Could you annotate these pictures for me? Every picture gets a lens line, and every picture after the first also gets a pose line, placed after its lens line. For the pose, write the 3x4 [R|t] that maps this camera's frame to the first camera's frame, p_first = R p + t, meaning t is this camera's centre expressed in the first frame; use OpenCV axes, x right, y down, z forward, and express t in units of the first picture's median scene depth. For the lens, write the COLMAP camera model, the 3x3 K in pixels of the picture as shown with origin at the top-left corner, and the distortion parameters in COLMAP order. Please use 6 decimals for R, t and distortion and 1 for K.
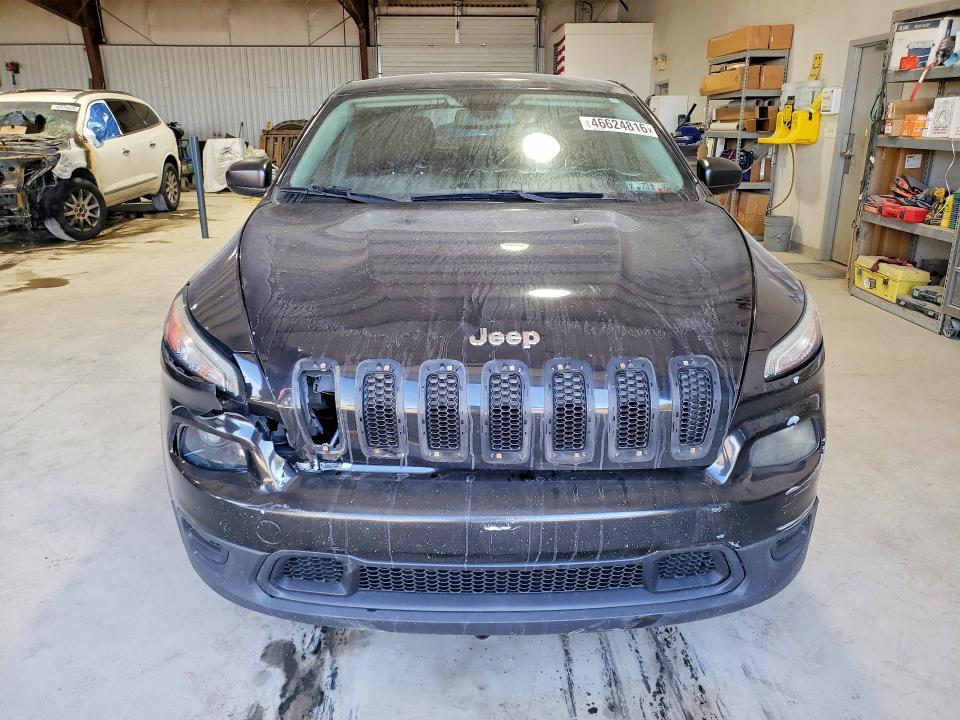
lens RADIAL K [[758.1, 0, 480.0], [0, 758.1, 360.0], [0, 0, 1]] dist [0.003479, -0.005393]
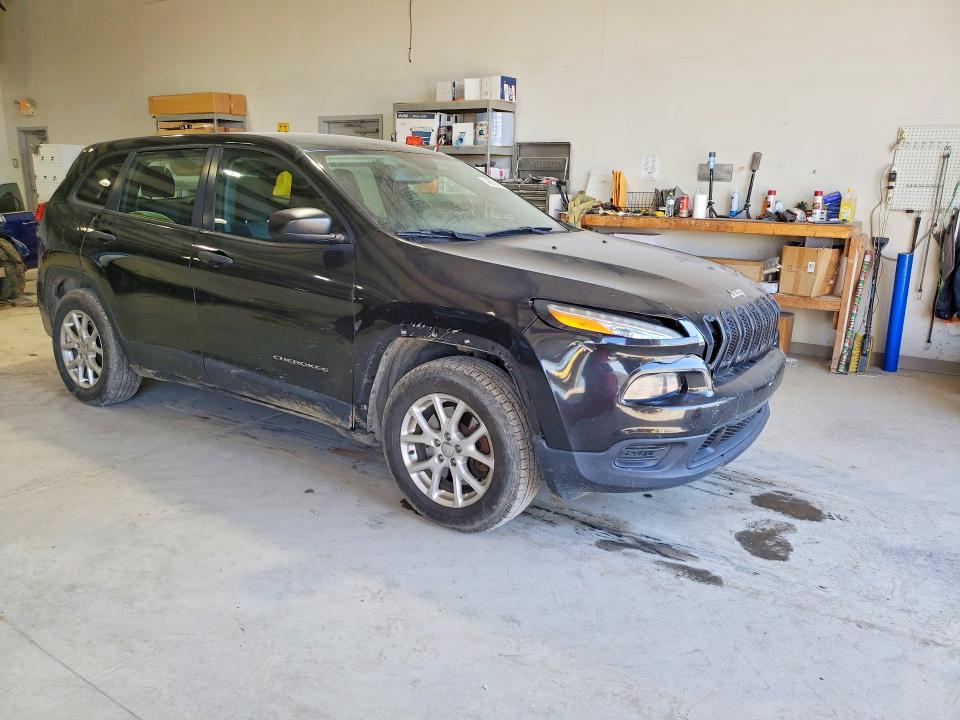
lens RADIAL K [[758.1, 0, 480.0], [0, 758.1, 360.0], [0, 0, 1]] dist [0.003479, -0.005393]
pose [[0.580854, -0.164673, 0.797177, -0.925233], [0.214025, 0.975762, 0.045617, -0.046485], [-0.785367, 0.144119, 0.602020, 0.170800]]
